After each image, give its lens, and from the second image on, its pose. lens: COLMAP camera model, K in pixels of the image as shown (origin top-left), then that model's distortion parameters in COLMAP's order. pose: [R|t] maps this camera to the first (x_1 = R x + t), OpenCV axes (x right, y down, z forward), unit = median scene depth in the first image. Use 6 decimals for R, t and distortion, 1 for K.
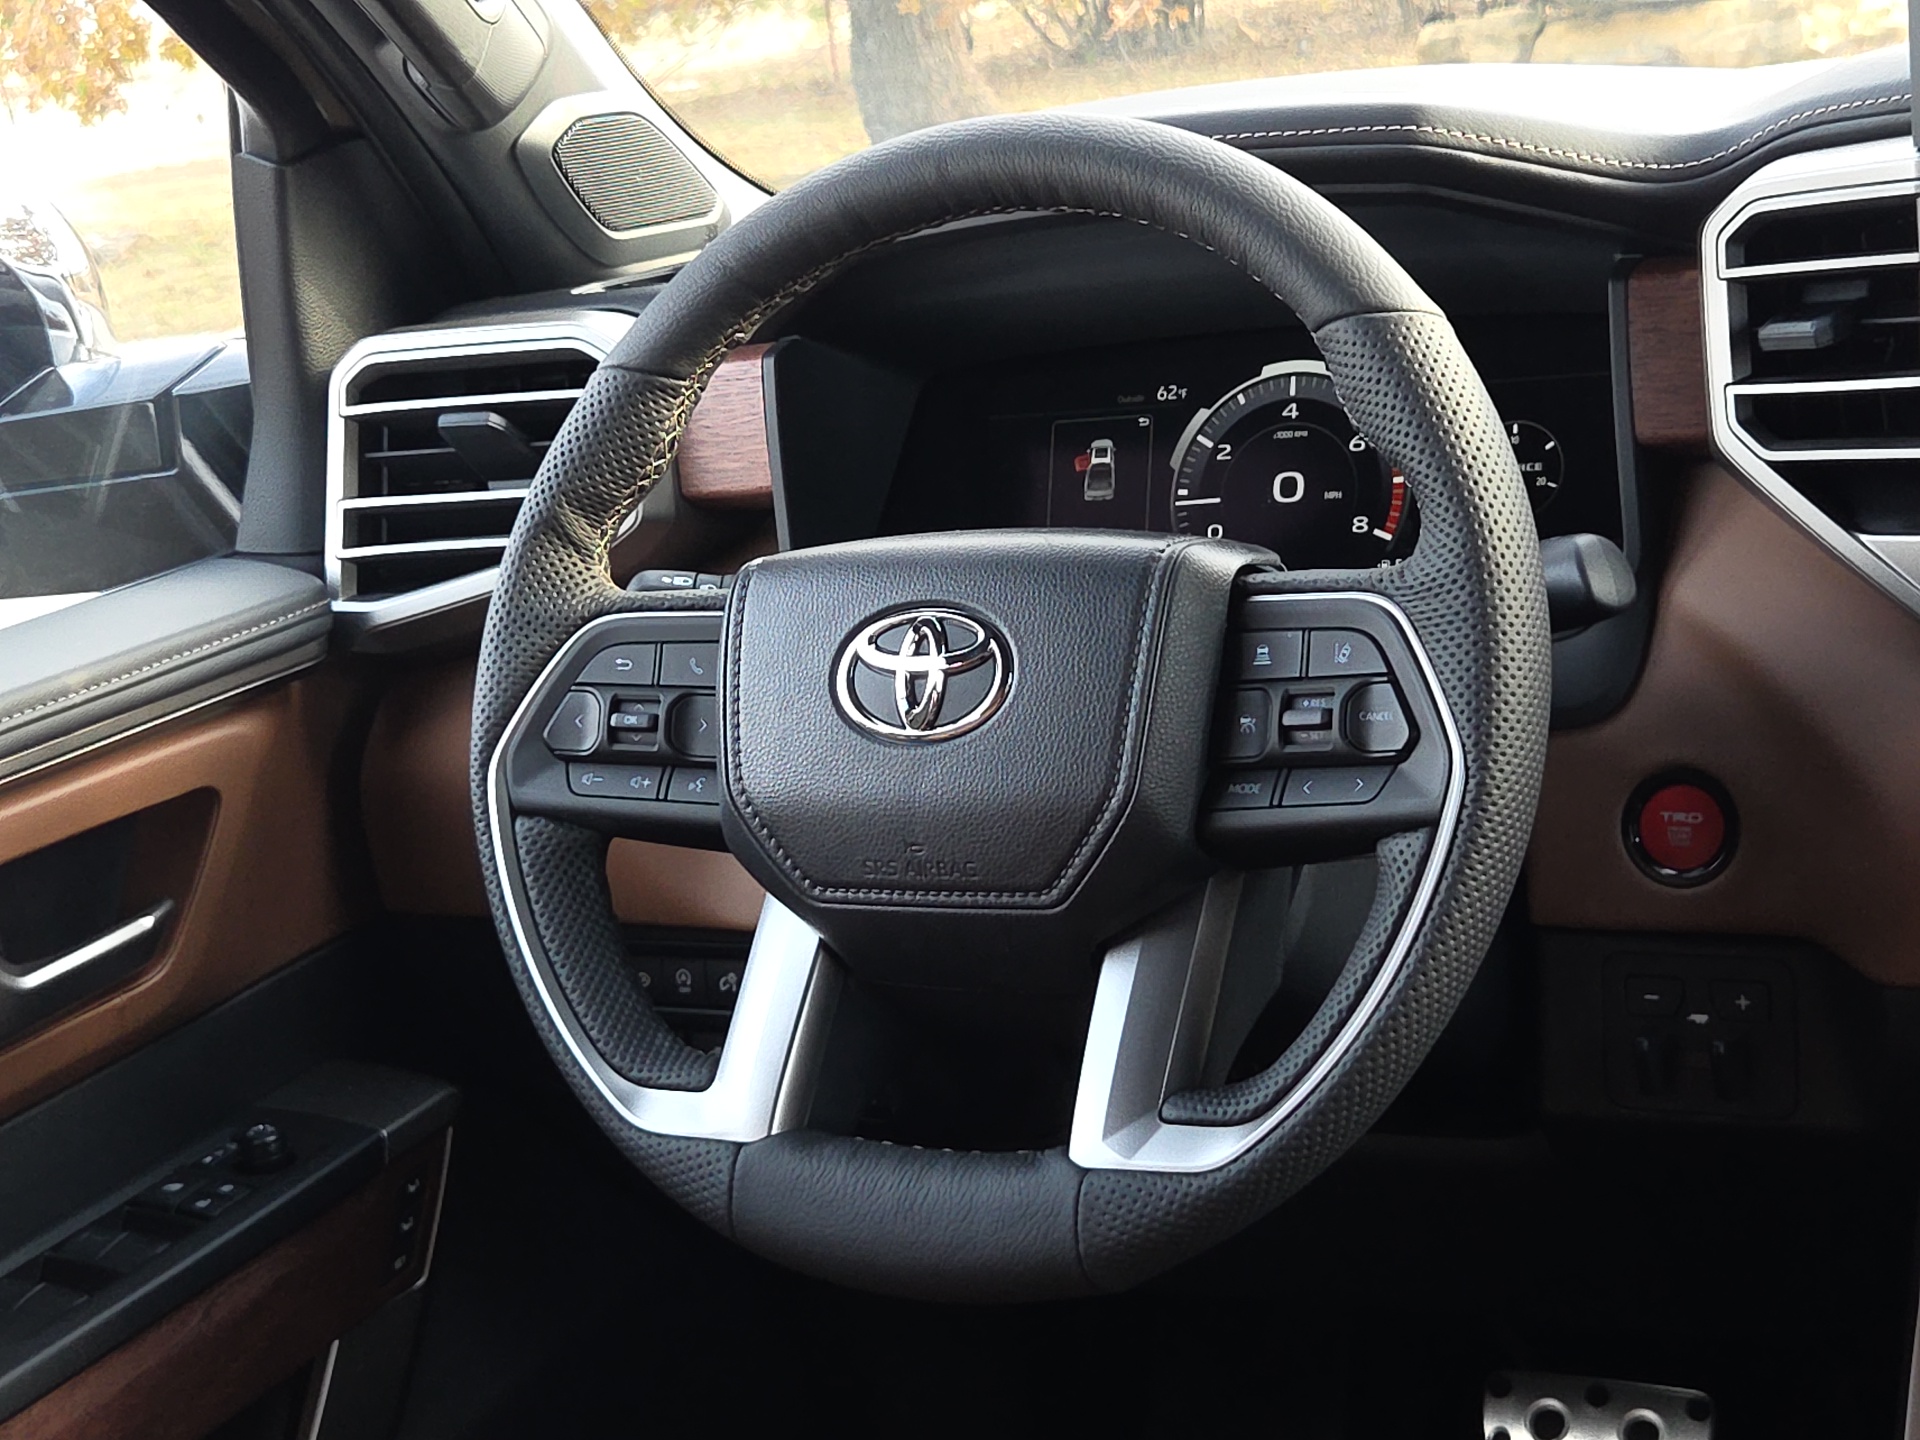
lens RADIAL K [[3055.6, 0, 961.9], [0, 3055.6, 685.8], [0, 0, 1]] dist [0.037411, 0.000000]
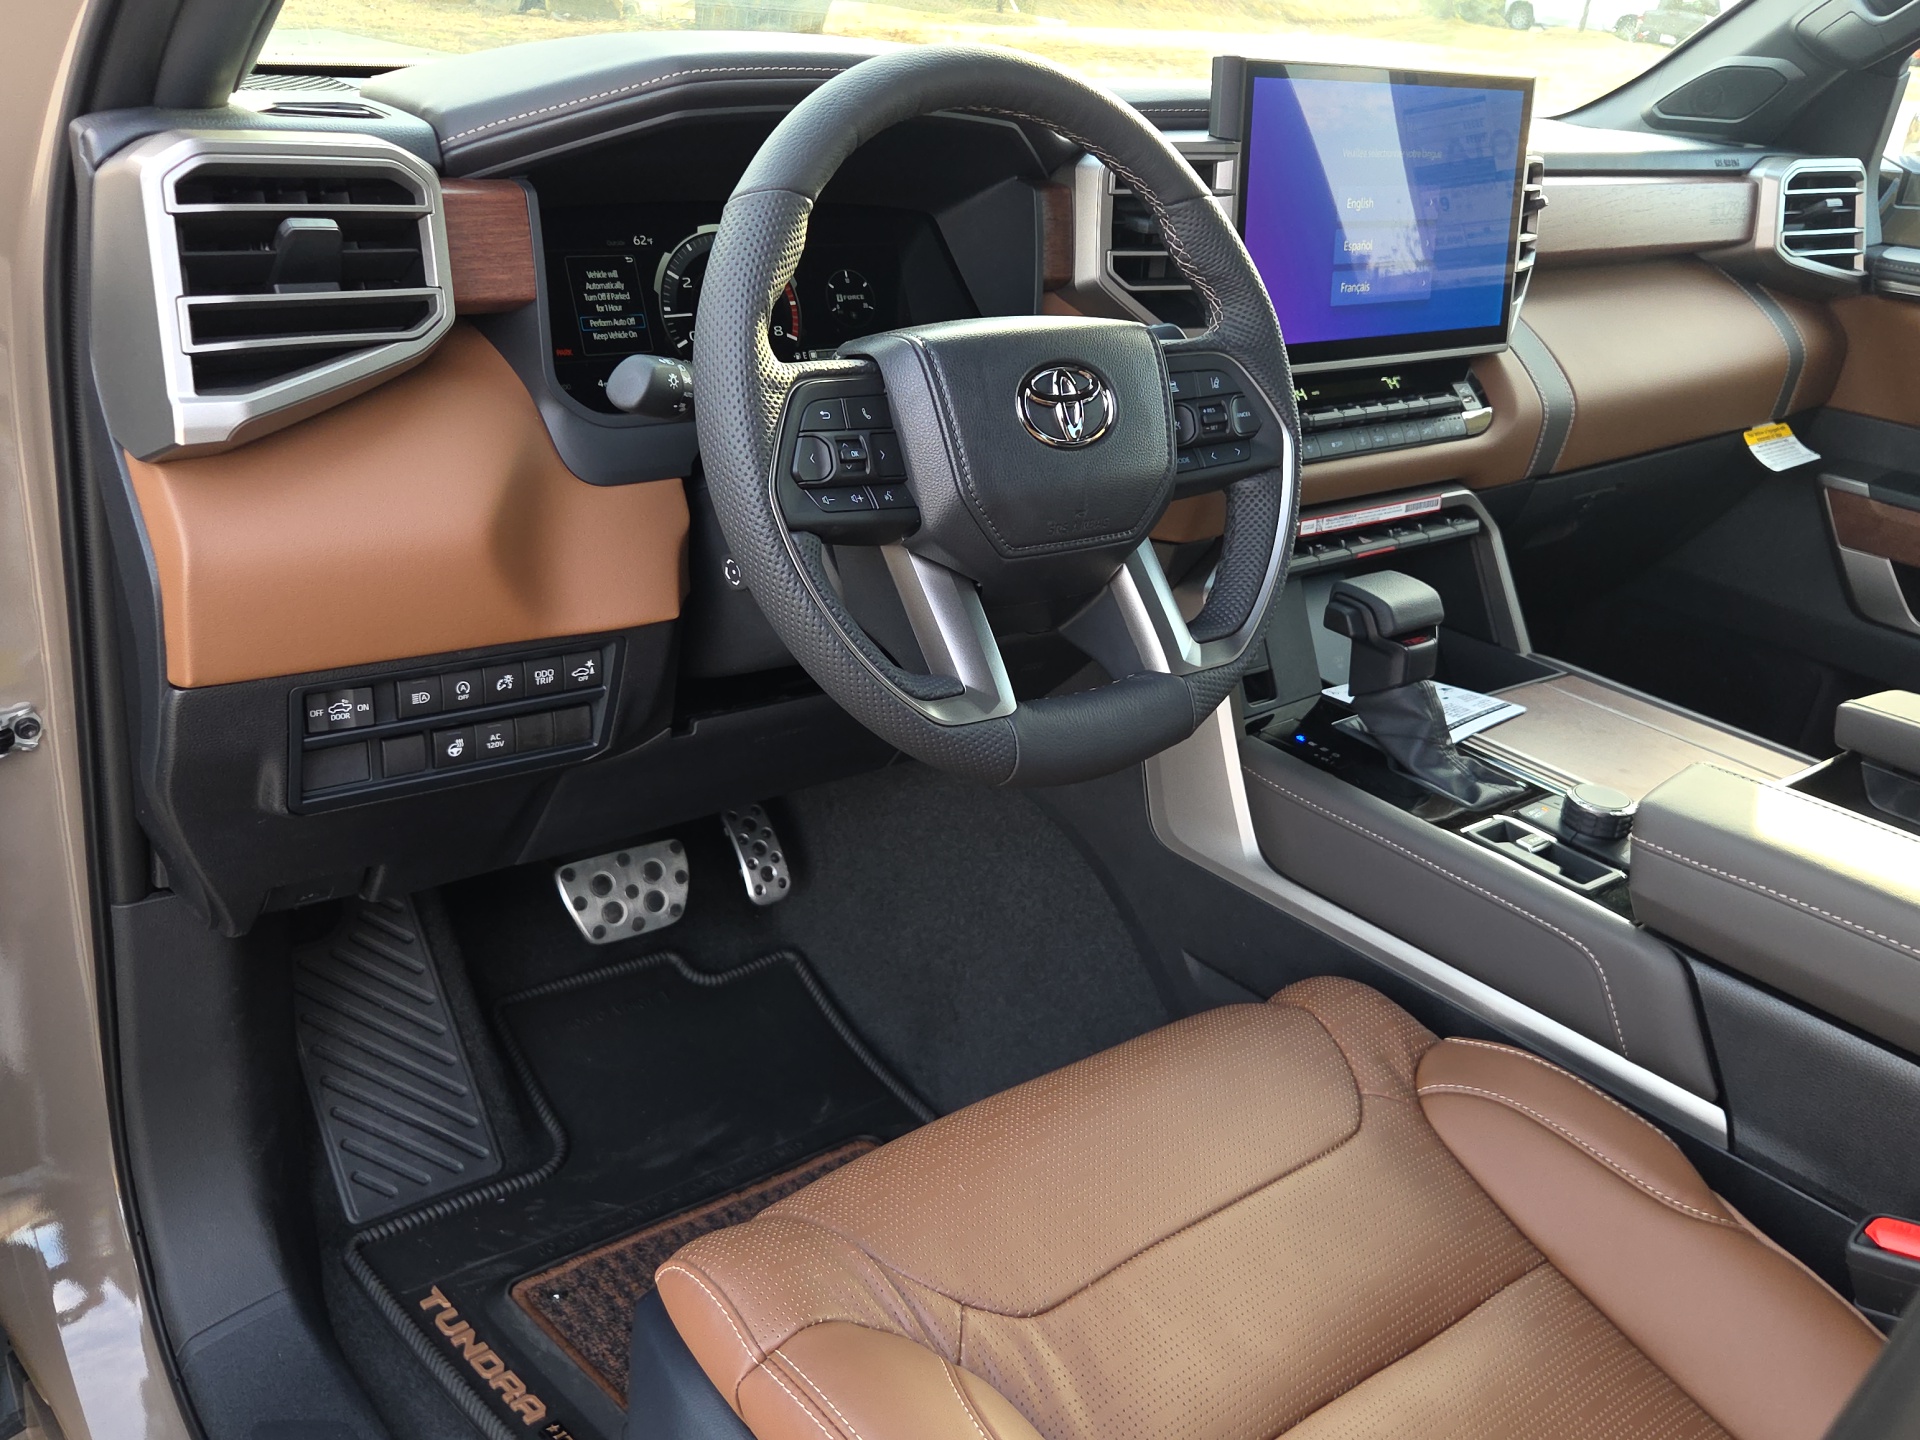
lens RADIAL K [[1684.7, 0, 967.6], [0, 1684.7, 718.9], [0, 0, 1]] dist [0.031403, -0.022180]
pose [[0.370113, -0.195271, 0.908232, -0.836557], [0.072224, 0.980748, 0.181430, -0.006551], [-0.926175, -0.001553, 0.377090, 0.680901]]
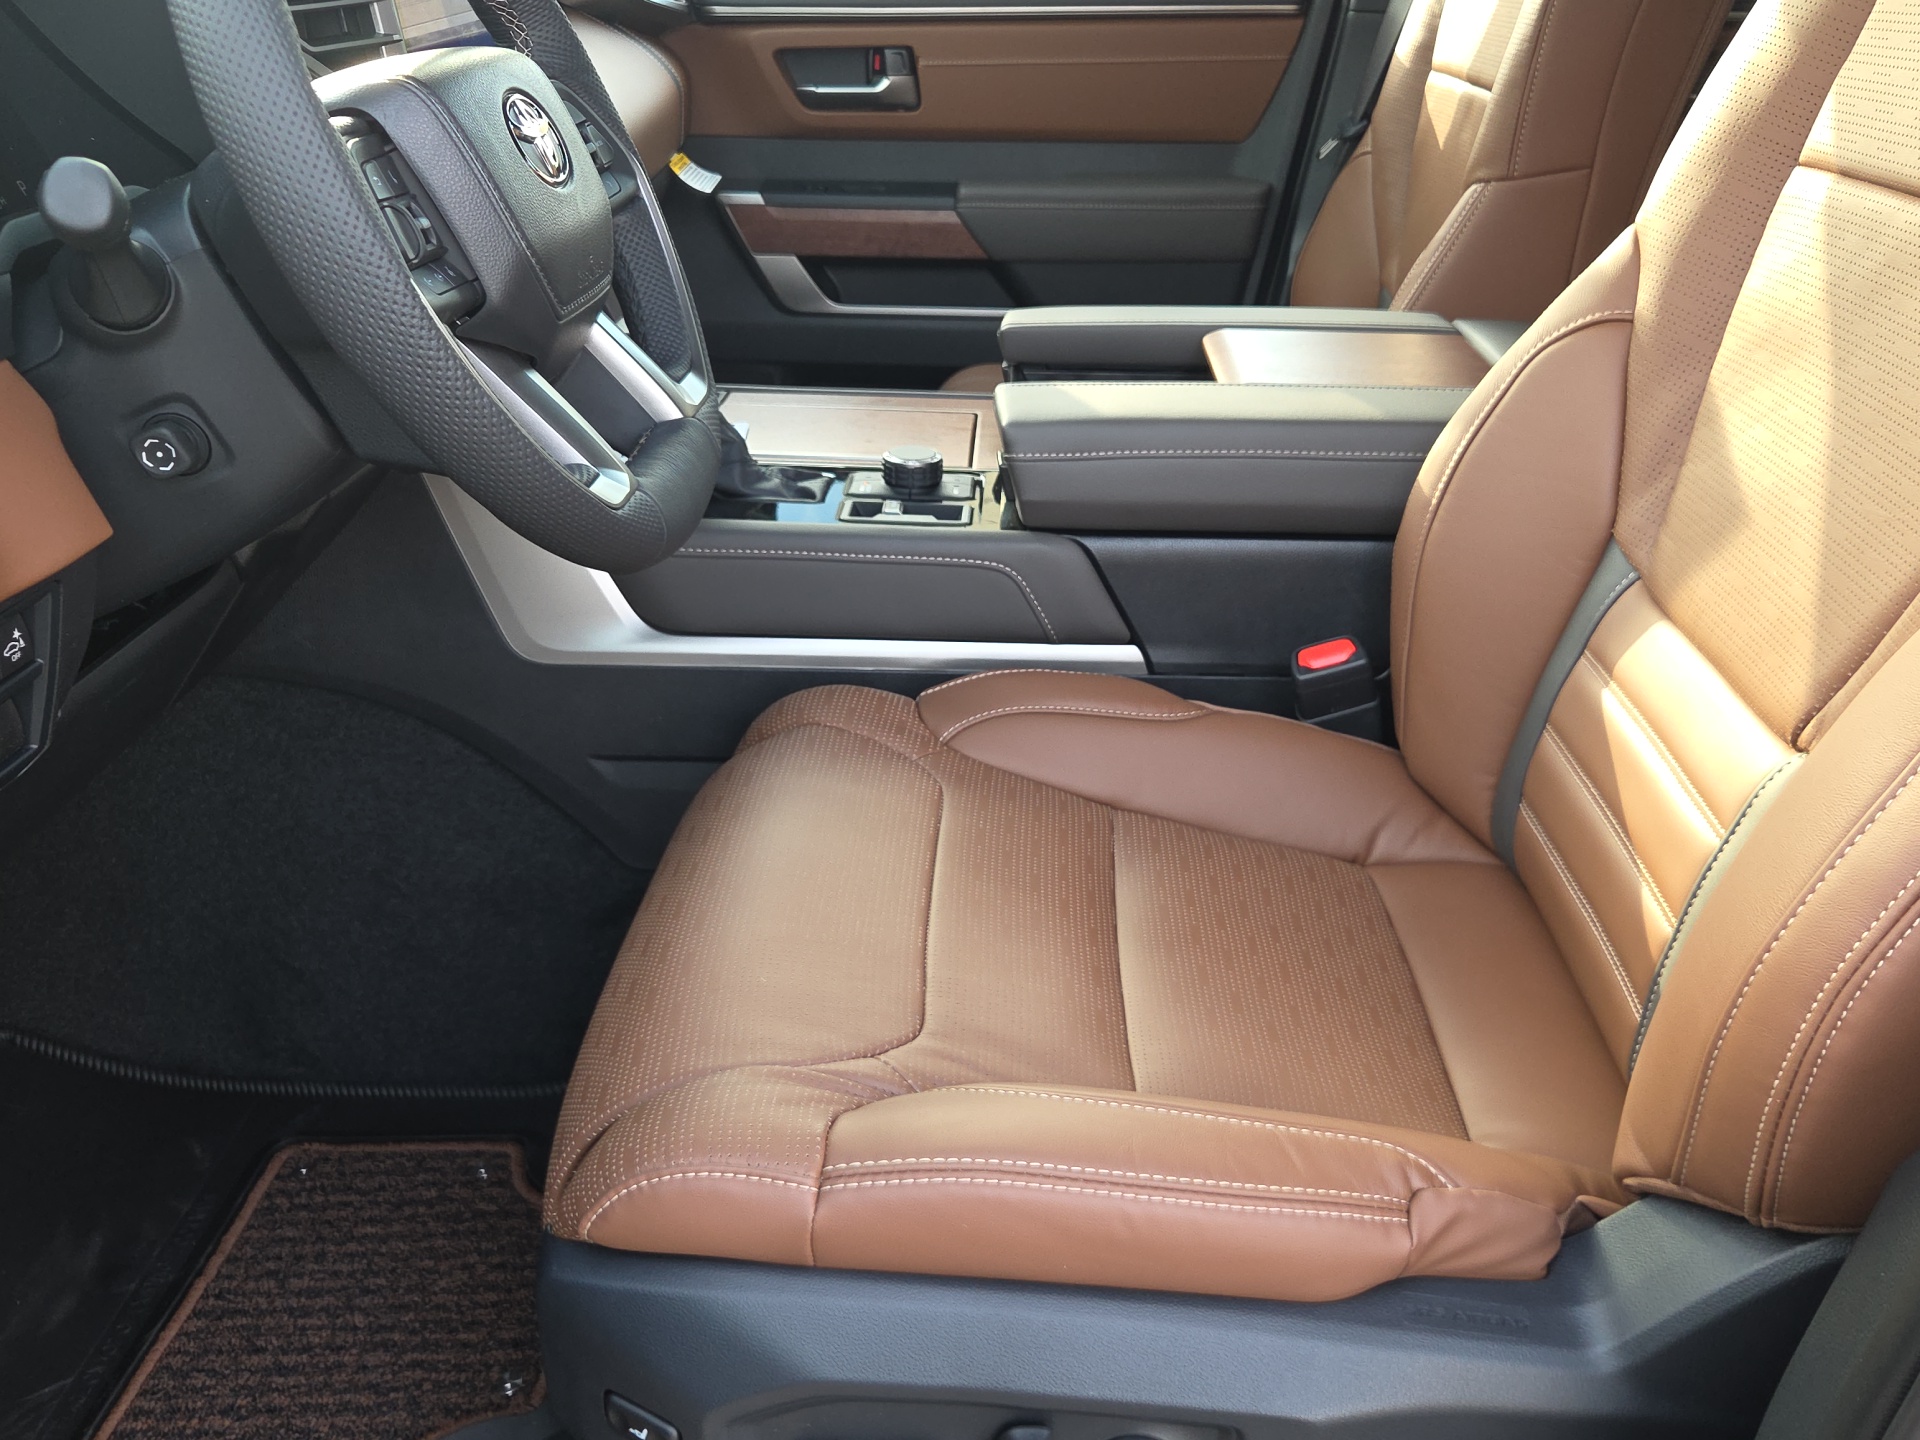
lens RADIAL K [[1684.7, 0, 969.4], [0, 1684.7, 725.5], [0, 0, 1]] dist [0.031403, -0.022180]
pose [[-0.426214, -0.260018, 0.866448, -0.820069], [0.254878, 0.884481, 0.390807, -0.017969], [-0.867974, 0.387406, -0.310705, 1.120189]]
